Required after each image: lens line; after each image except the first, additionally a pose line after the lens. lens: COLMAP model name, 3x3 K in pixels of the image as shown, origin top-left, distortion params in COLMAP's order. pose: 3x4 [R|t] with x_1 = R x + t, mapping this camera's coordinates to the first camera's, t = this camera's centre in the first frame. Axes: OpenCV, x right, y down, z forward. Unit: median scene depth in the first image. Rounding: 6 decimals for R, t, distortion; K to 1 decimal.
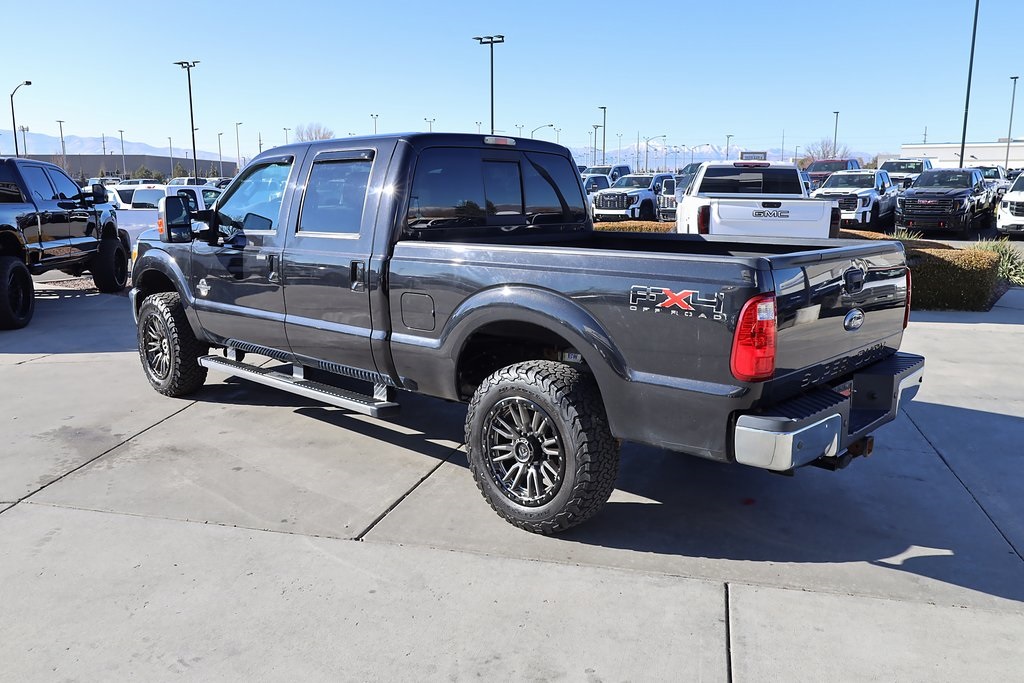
lens RADIAL K [[789.4, 0, 504.0], [0, 789.4, 342.9], [0, 0, 1]] dist [-0.009491, -0.005189]
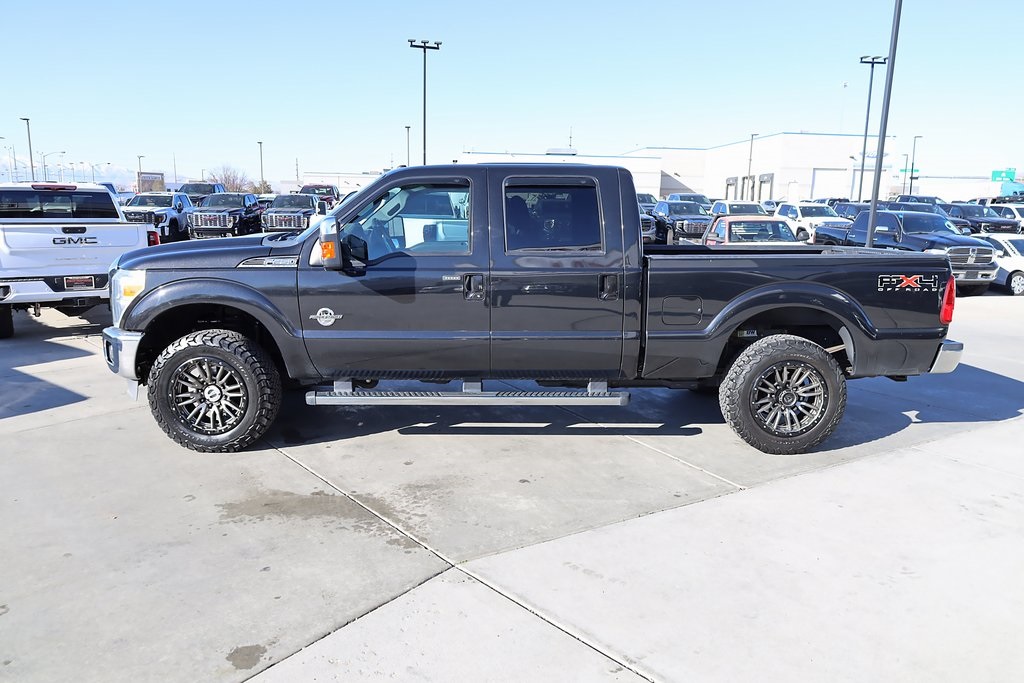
lens RADIAL K [[701.5, 0, 516.4], [0, 701.5, 340.8], [0, 0, 1]] dist [-0.006649, -0.001259]
pose [[0.720207, -0.111918, 0.684672, -0.882663], [0.116941, 0.992365, 0.039204, -0.053908], [-0.683832, 0.051831, 0.727796, 0.310527]]
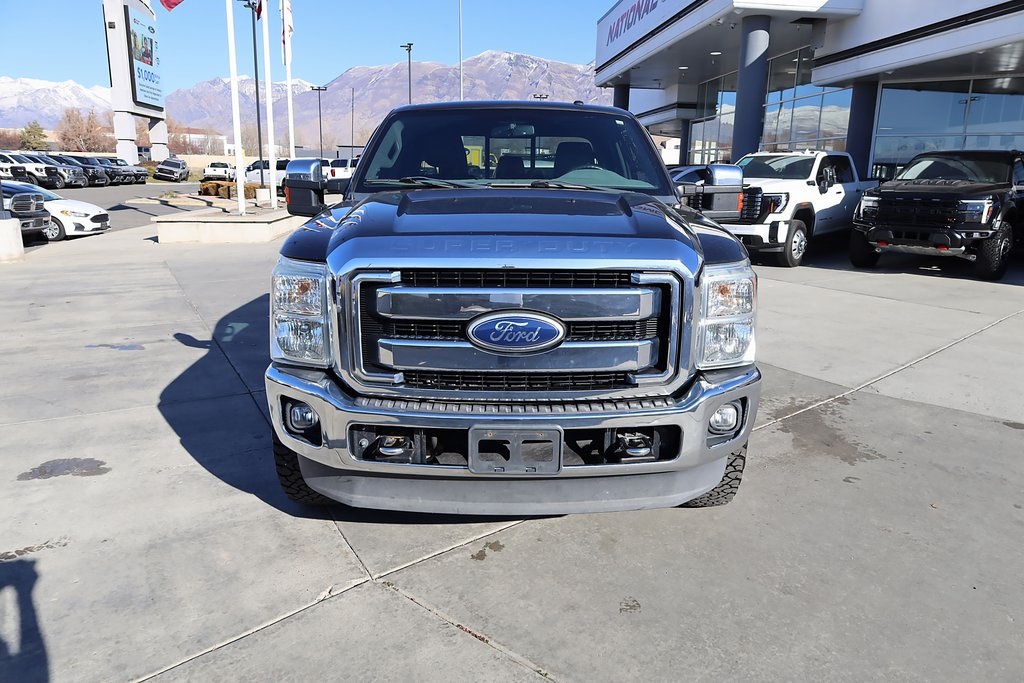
lens RADIAL K [[696.2, 0, 503.9], [0, 696.2, 336.1], [0, 0, 1]] dist [-0.006101, -0.002519]
pose [[-0.672230, -0.186384, 0.716497, -0.875650], [0.117886, 0.928495, 0.352135, -0.324472], [-0.730896, 0.321181, -0.602190, 1.785132]]
